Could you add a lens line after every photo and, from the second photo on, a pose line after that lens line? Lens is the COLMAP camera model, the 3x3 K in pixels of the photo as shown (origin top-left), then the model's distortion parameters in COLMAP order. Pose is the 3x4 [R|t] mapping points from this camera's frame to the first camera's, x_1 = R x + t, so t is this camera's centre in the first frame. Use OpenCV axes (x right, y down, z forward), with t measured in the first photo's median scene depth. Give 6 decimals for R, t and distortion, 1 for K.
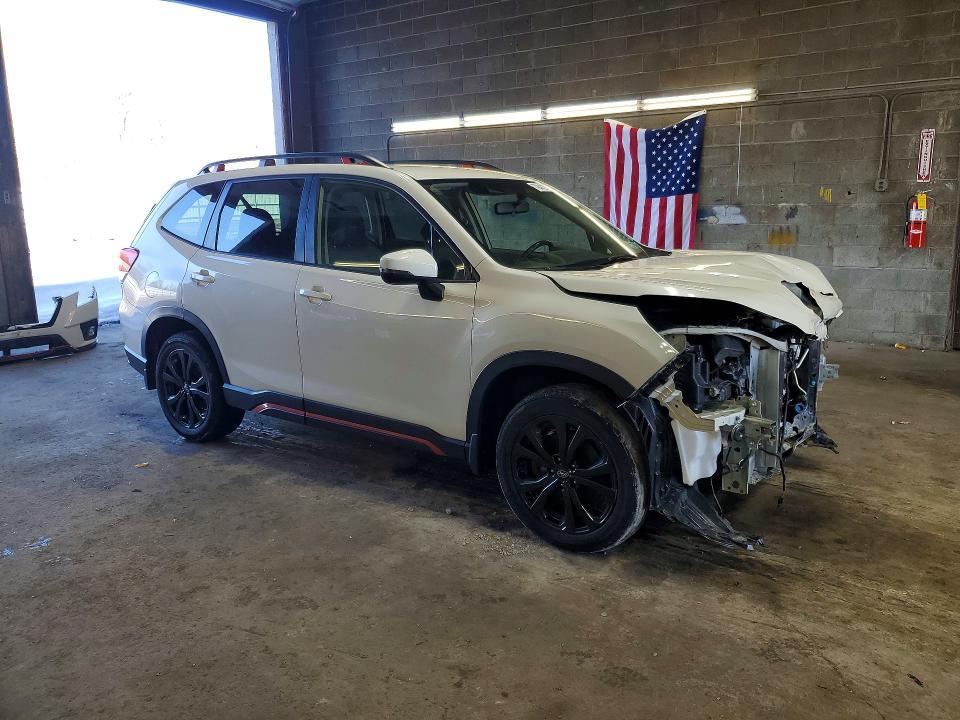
lens RADIAL K [[760.1, 0, 480.2], [0, 760.1, 358.8], [0, 0, 1]] dist [0.011670, -0.004522]
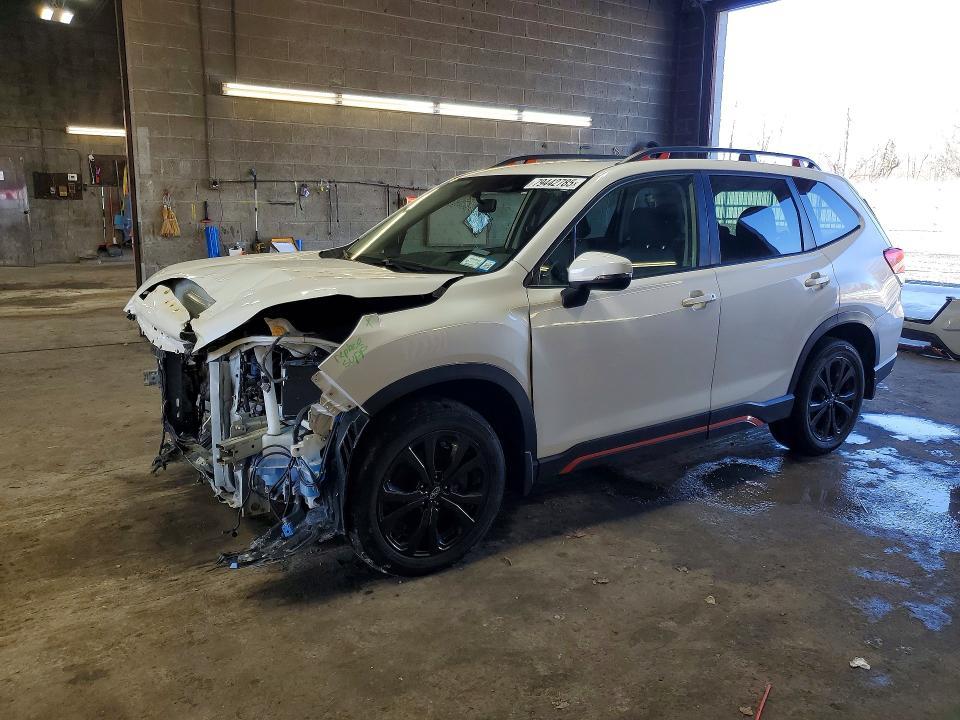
lens RADIAL K [[760.1, 0, 480.7], [0, 760.1, 359.1], [0, 0, 1]] dist [0.011670, -0.004522]
pose [[-0.355628, 0.206647, -0.911497, 1.167101], [-0.196796, 0.936830, 0.289172, -0.361926], [0.913674, 0.282217, -0.292495, 1.634727]]
